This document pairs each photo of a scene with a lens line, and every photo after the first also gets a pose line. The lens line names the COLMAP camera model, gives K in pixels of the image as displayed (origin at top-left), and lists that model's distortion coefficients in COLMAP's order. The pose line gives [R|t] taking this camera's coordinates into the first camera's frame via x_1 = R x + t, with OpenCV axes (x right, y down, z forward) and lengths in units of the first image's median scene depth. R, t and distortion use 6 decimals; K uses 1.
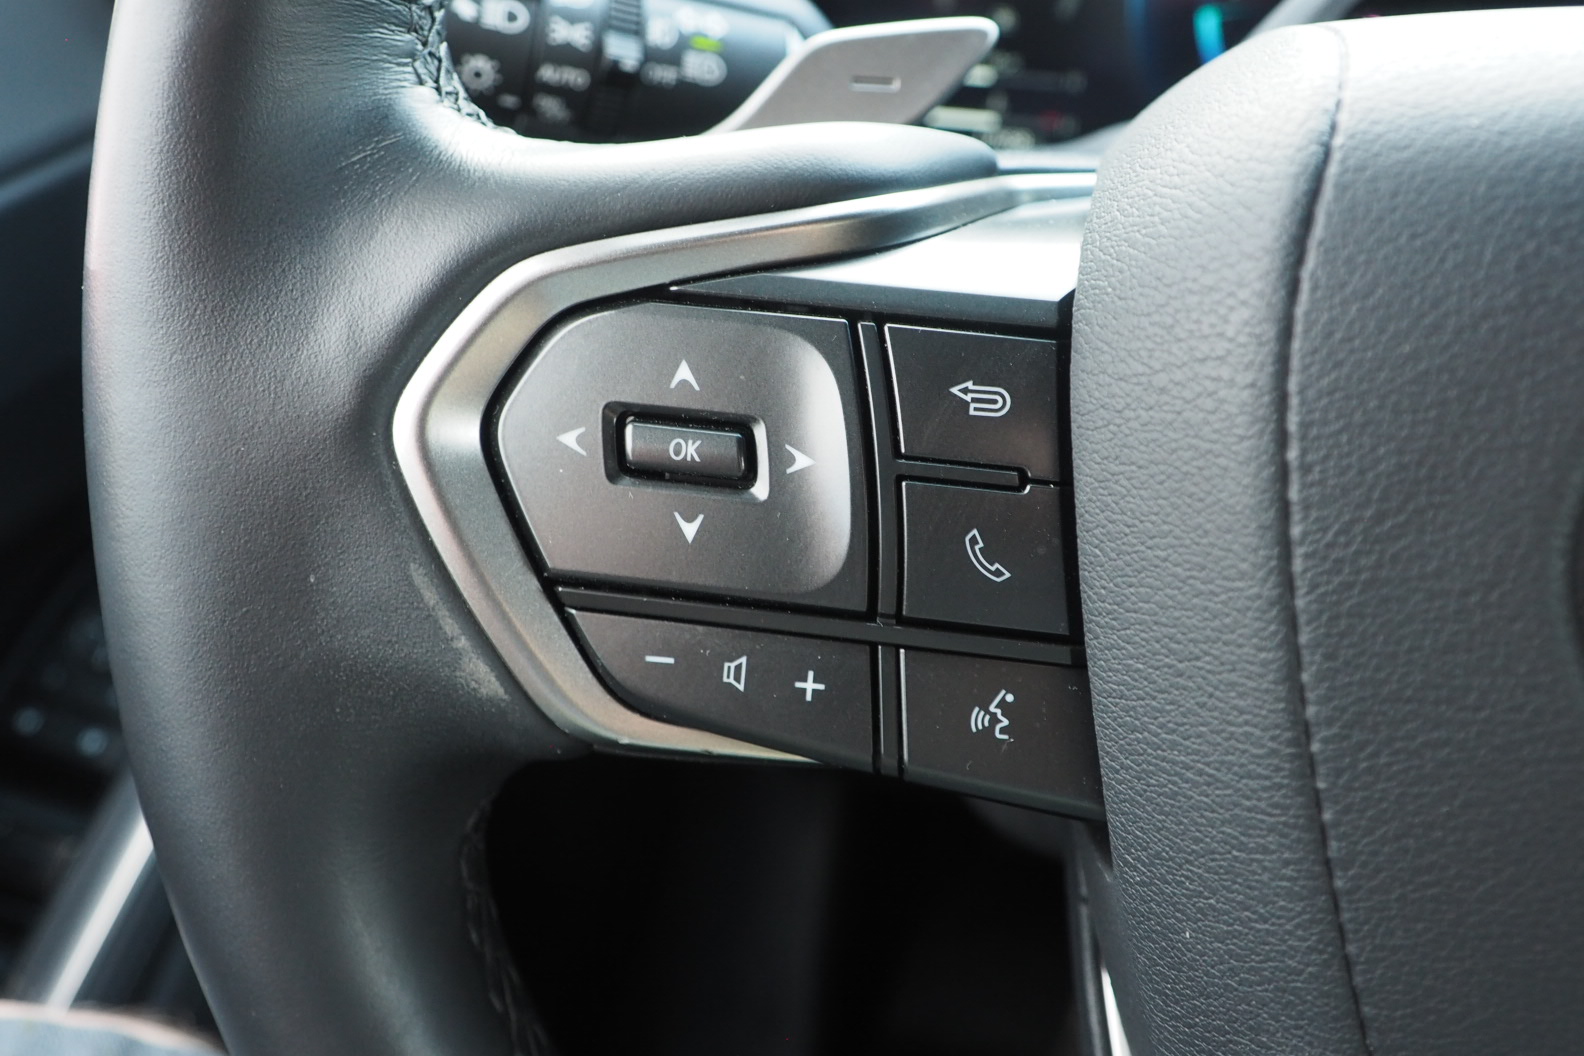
lens RADIAL K [[1365.9, 0, 793.9], [0, 1365.9, 543.3], [0, 0, 1]] dist [-0.032228, 0.000150]
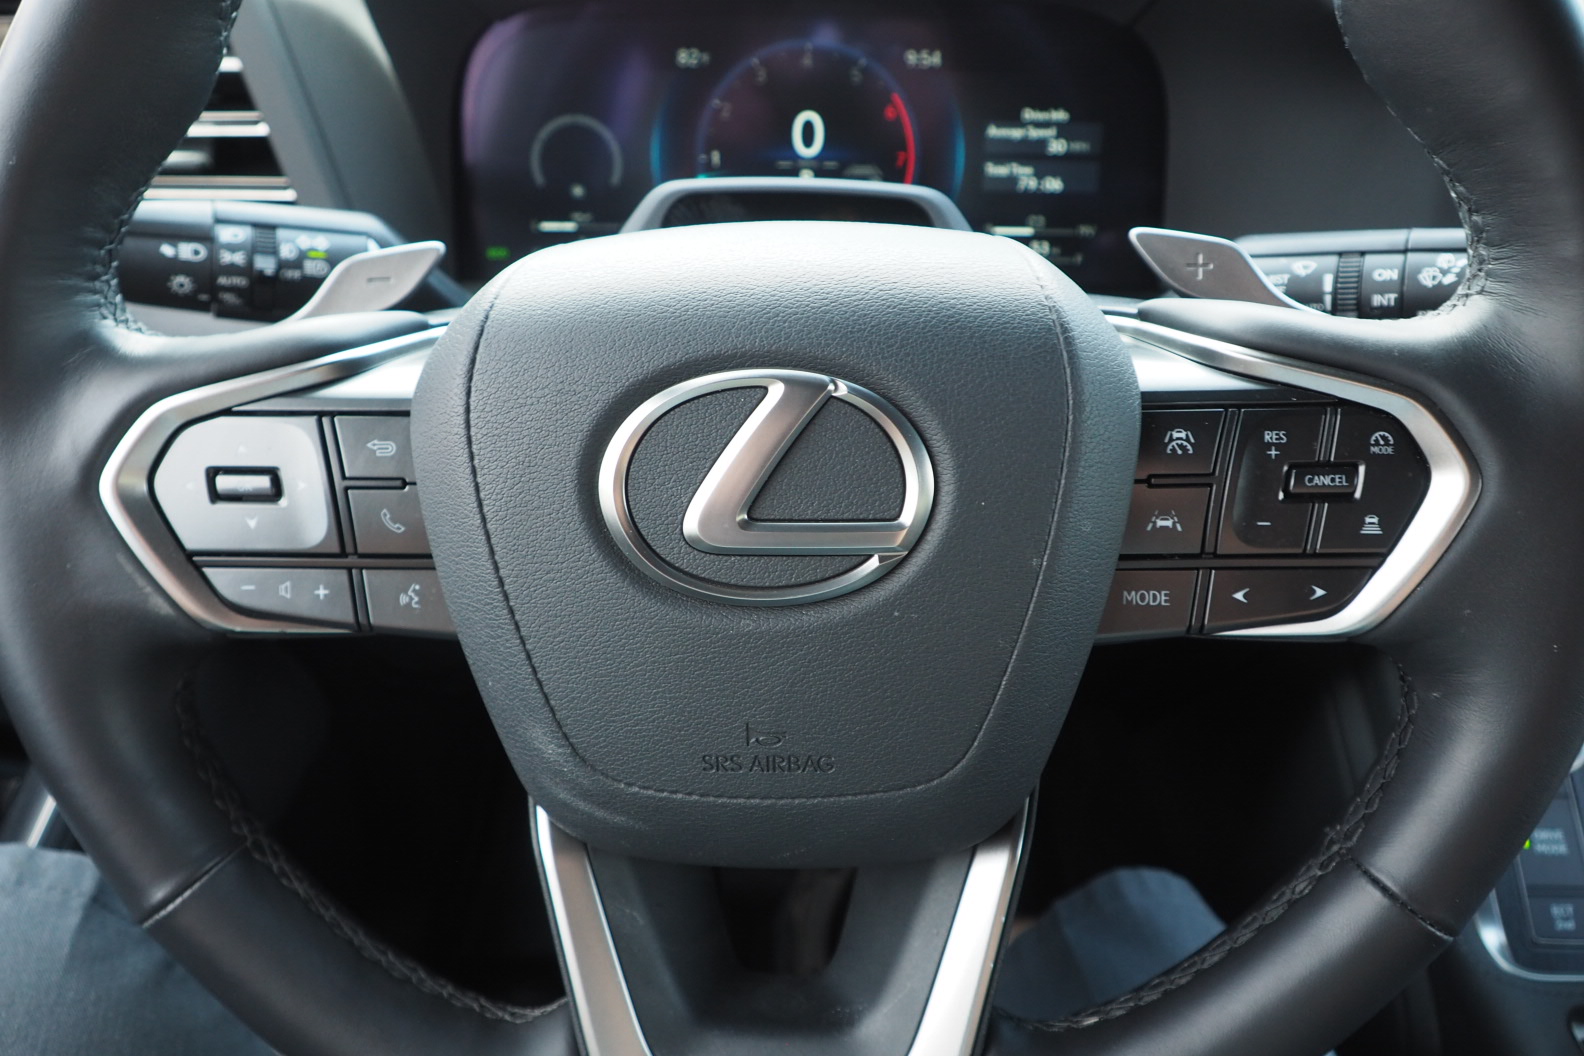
lens RADIAL K [[1131.2, 0, 792.0], [0, 1131.2, 528.0], [0, 0, 1]] dist [-0.028583, -0.000926]
pose [[0.990221, -0.103827, 0.093177, 0.572499], [0.104809, 0.994476, -0.005699, 0.092218], [-0.092071, 0.015409, 0.995633, -0.776865]]
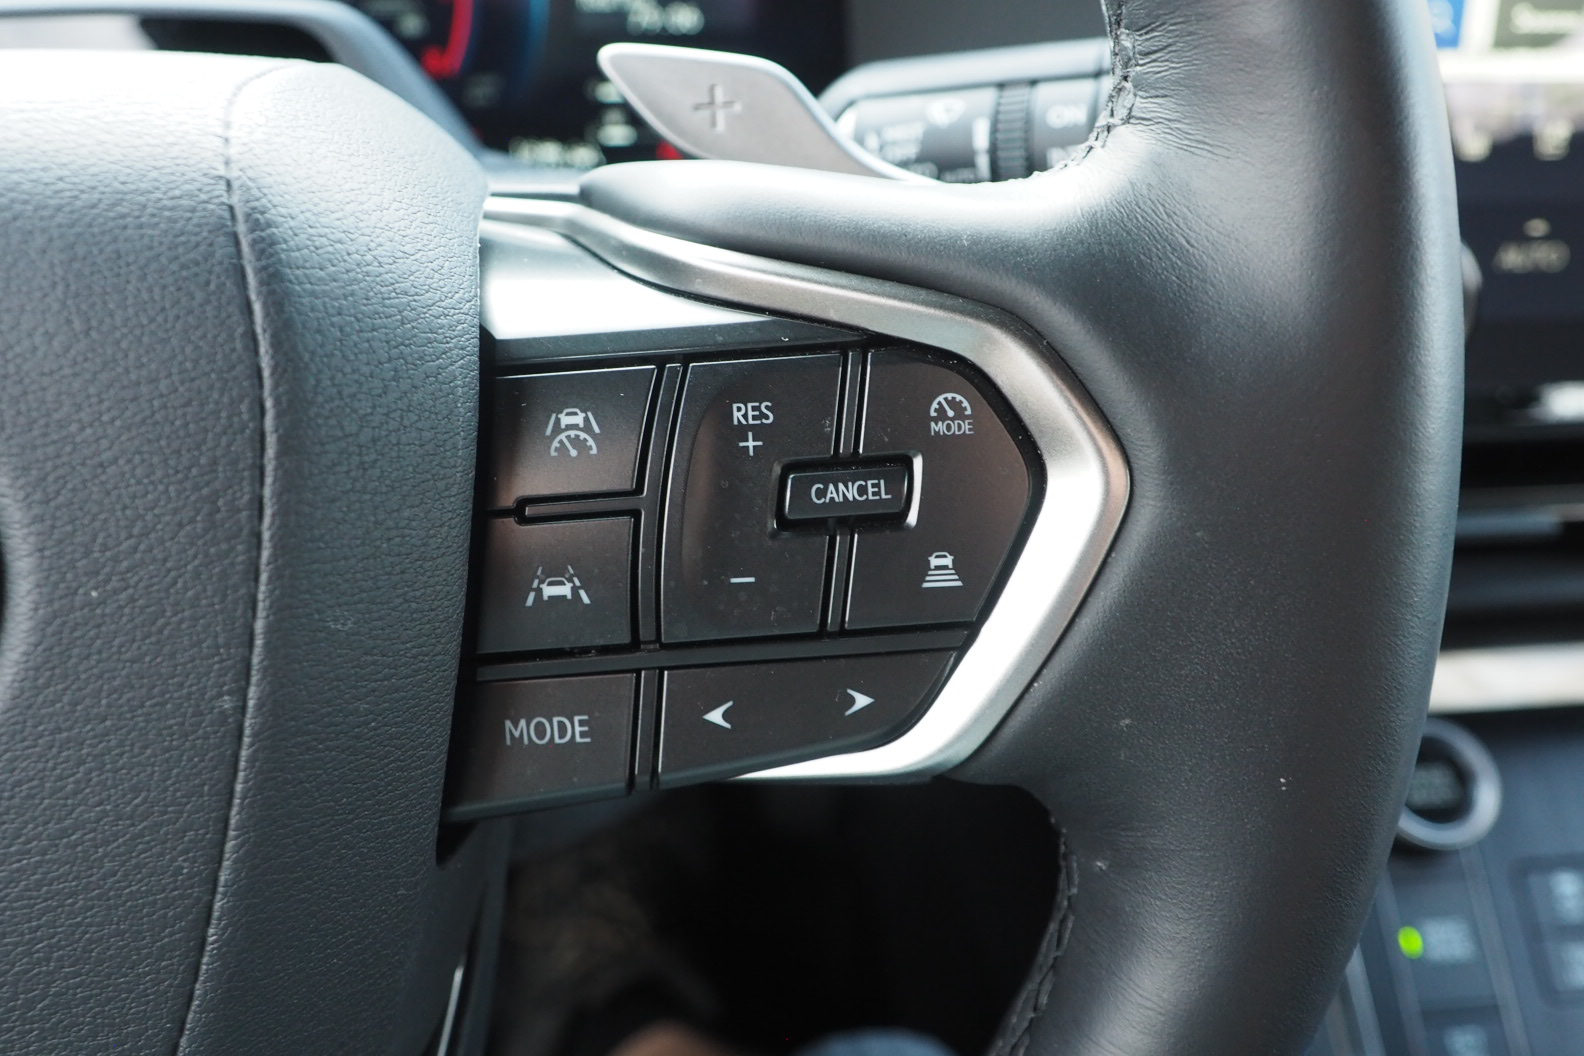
lens RADIAL K [[1365.9, 0, 793.9], [0, 1365.9, 543.3], [0, 0, 1]] dist [-0.032228, 0.000150]
pose [[0.967205, -0.170329, 0.188420, 1.238687], [0.165604, 0.985354, 0.040660, 0.085047], [-0.192586, -0.008123, 0.981246, -0.249433]]
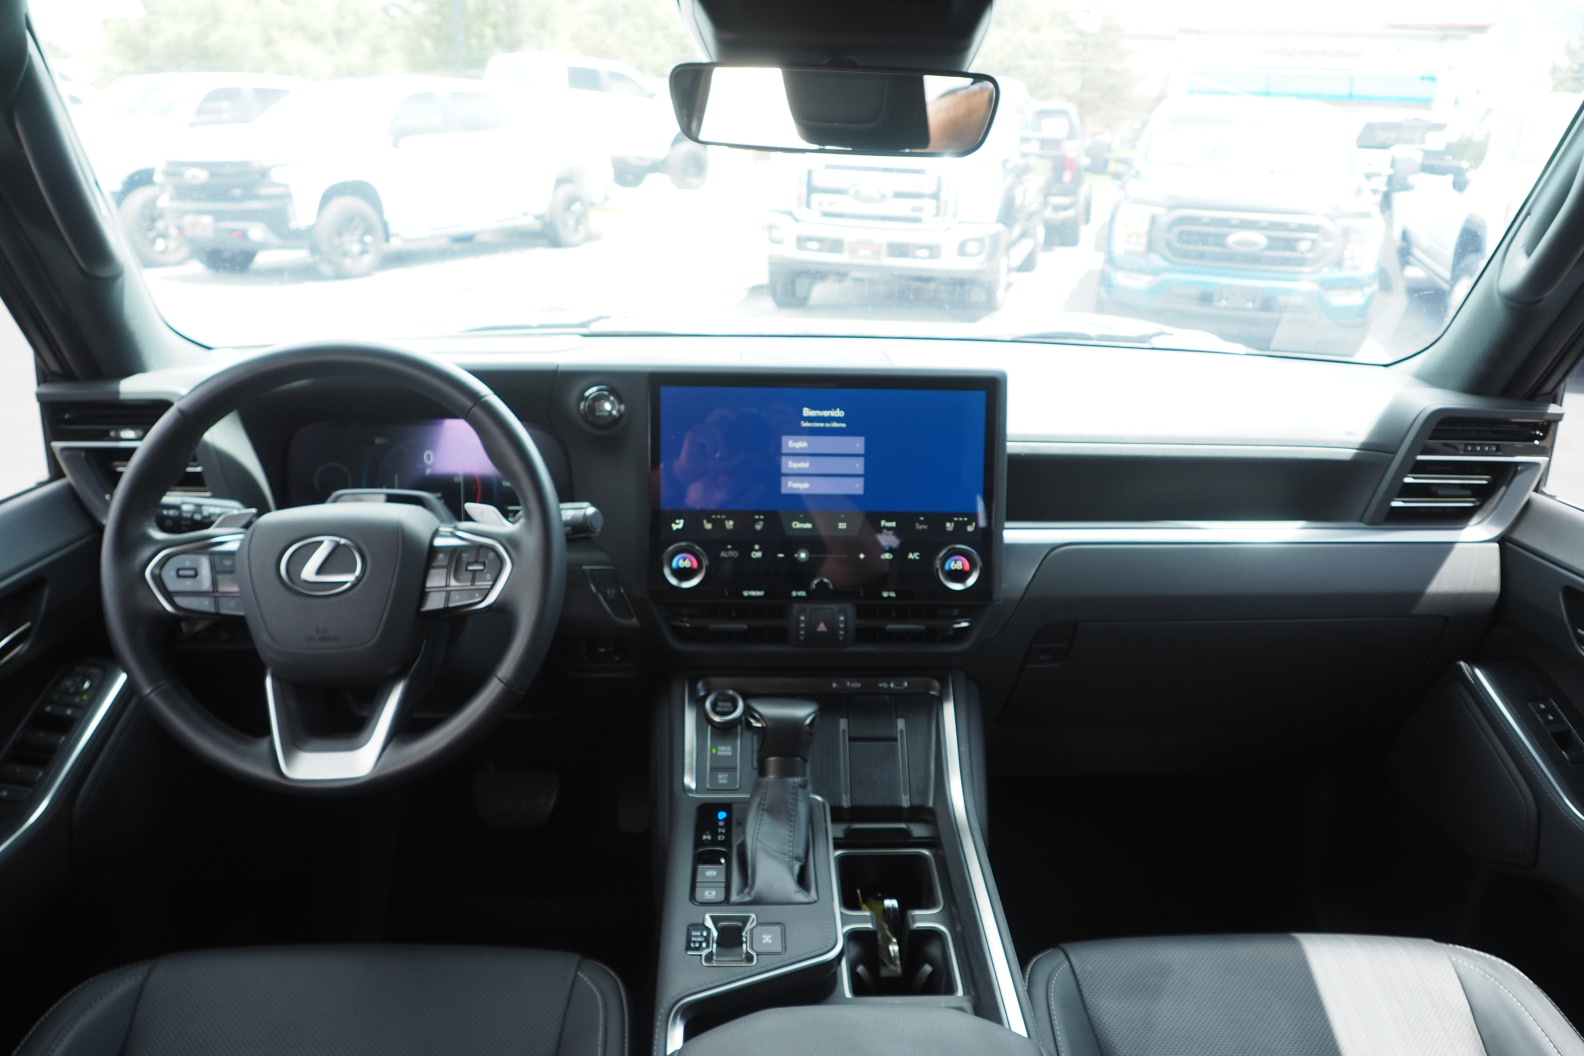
lens RADIAL K [[1131.2, 0, 792.0], [0, 1131.2, 528.0], [0, 0, 1]] dist [-0.028583, -0.000926]
pose [[0.978439, -0.087313, 0.187171, 2.026029], [0.132002, 0.961361, -0.241578, 1.610956], [-0.158846, 0.261076, 0.952159, -5.436287]]
